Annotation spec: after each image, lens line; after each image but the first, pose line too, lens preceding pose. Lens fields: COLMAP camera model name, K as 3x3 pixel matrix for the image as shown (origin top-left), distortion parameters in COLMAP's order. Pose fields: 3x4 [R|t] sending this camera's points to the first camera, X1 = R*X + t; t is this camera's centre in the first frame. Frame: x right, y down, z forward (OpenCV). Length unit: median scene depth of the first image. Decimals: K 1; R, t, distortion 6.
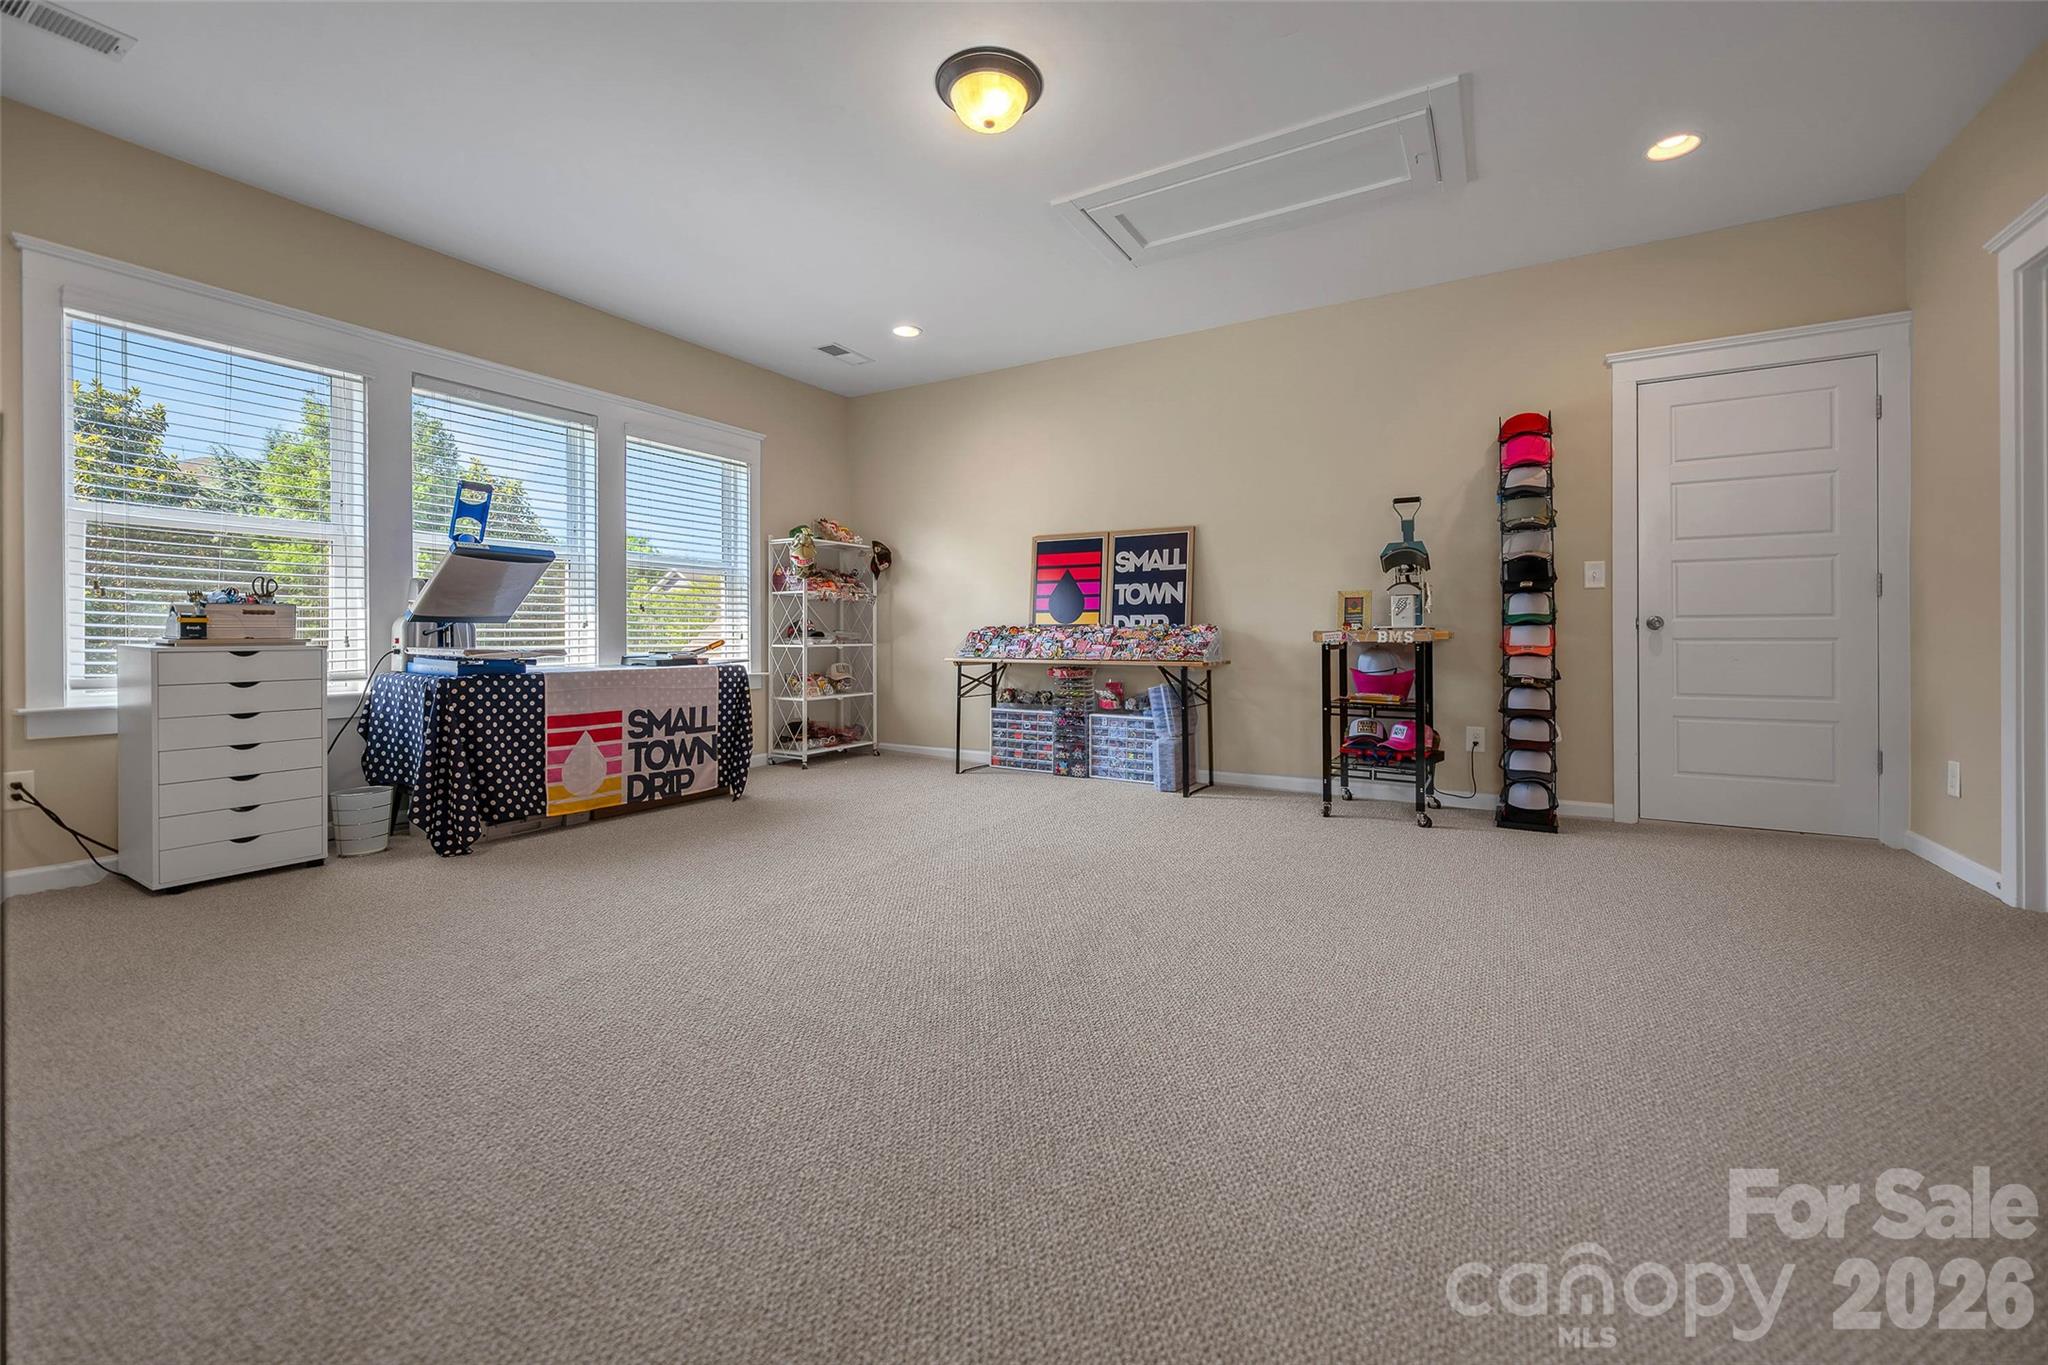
lens RADIAL K [[841.8, 0, 1037.0], [0, 841.8, 659.3], [0, 0, 1]] dist [0.000254, -0.000069]
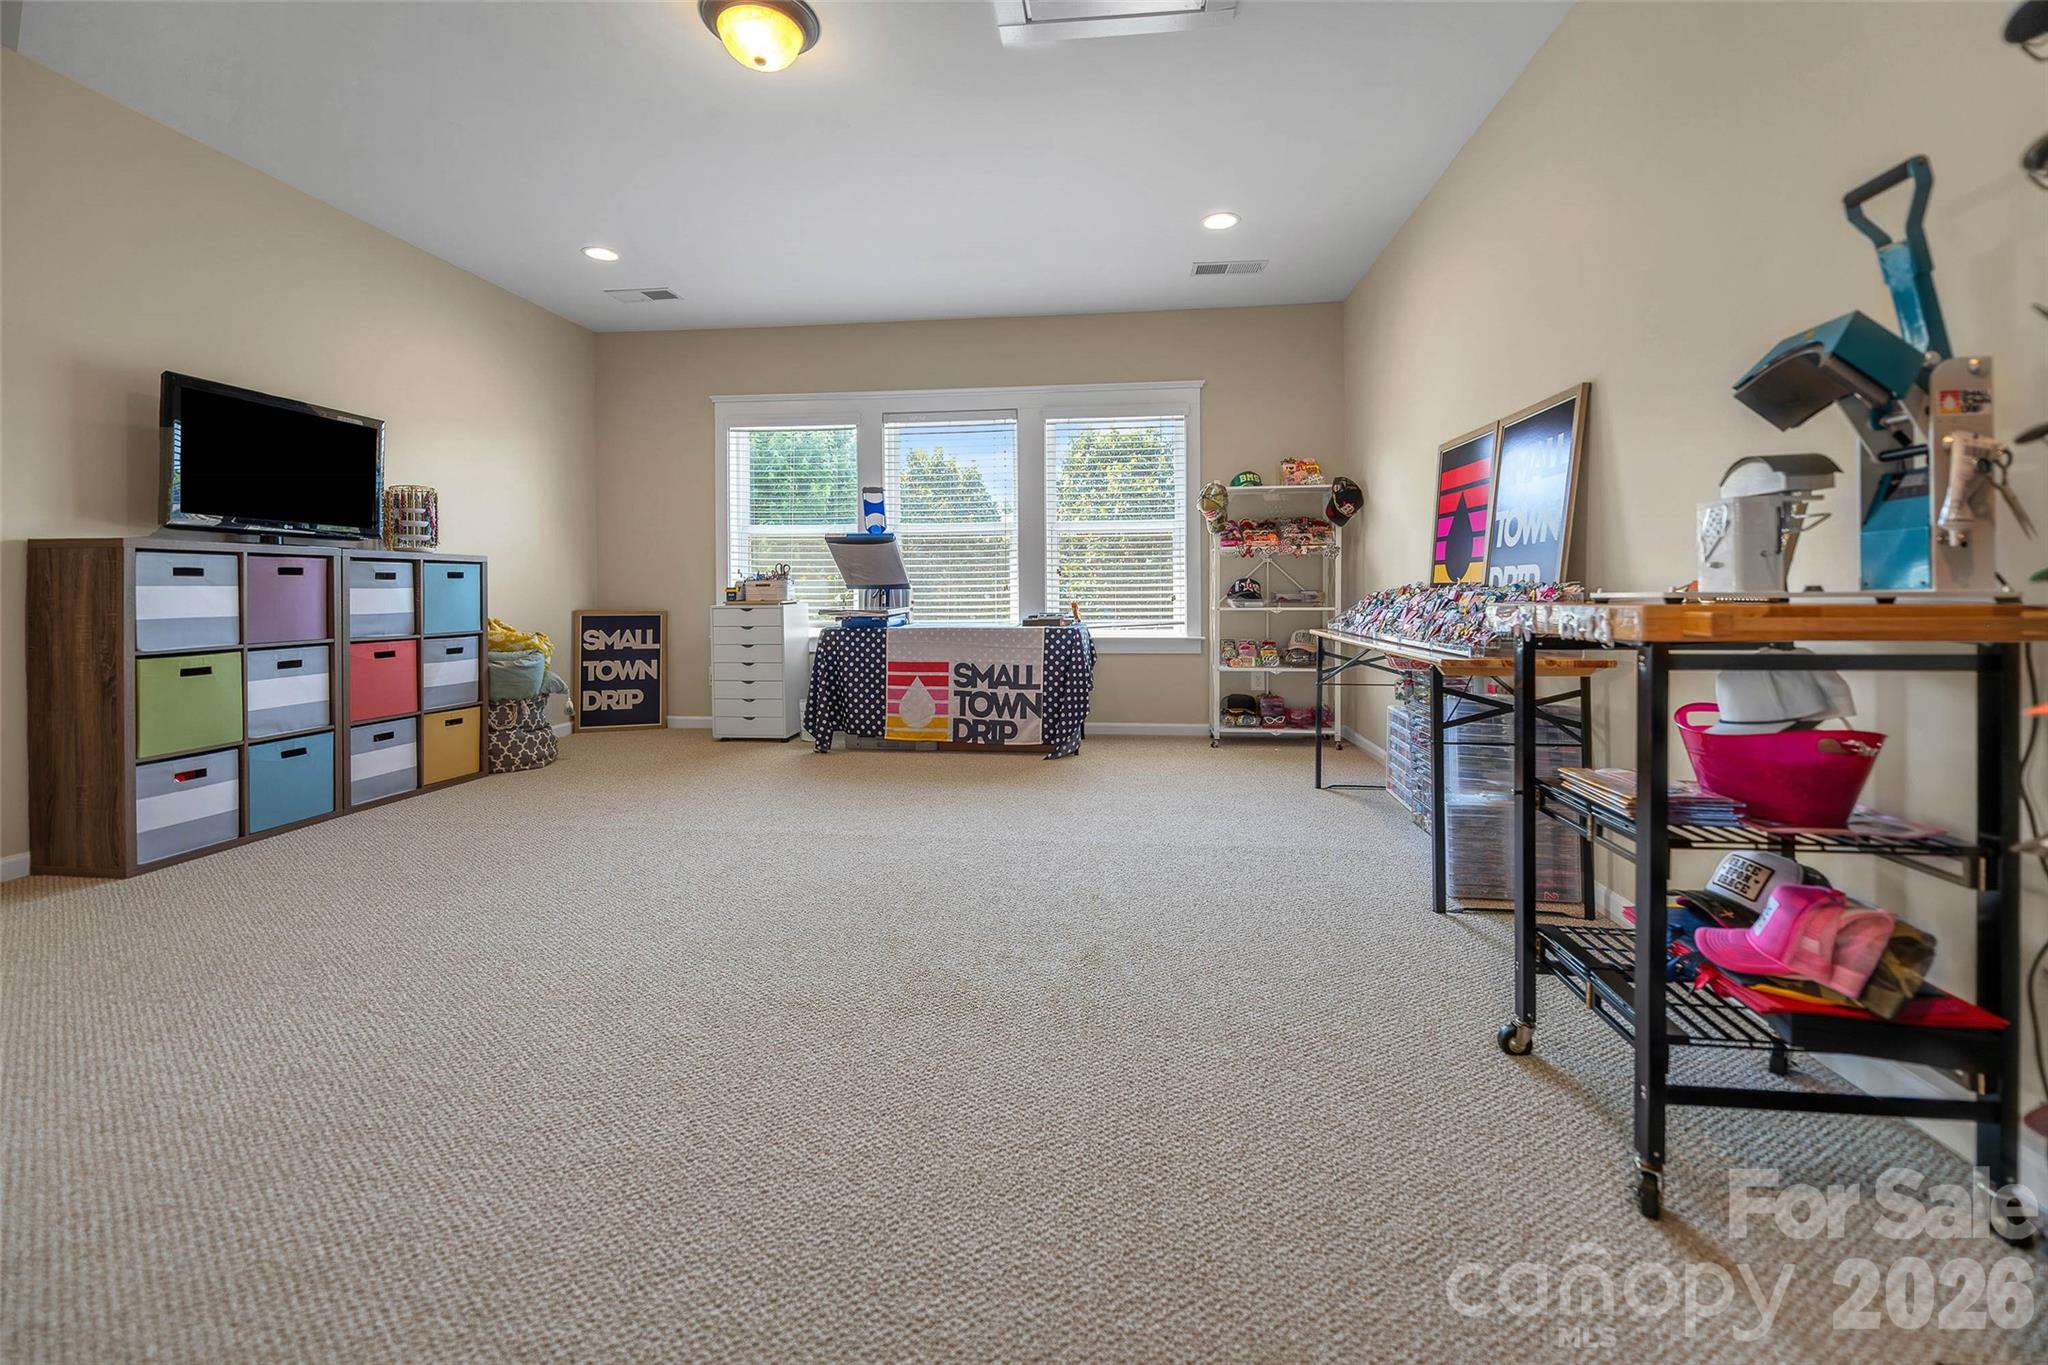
lens RADIAL K [[854.2, 0, 1023.9], [0, 854.2, 606.4], [0, 0, 1]] dist [0.000680, -0.000008]
pose [[0.377508, 0.016327, -0.925862, 0.624182], [-0.021157, 0.999736, 0.009004, -0.029140], [0.925764, 0.016189, 0.377754, 0.609917]]
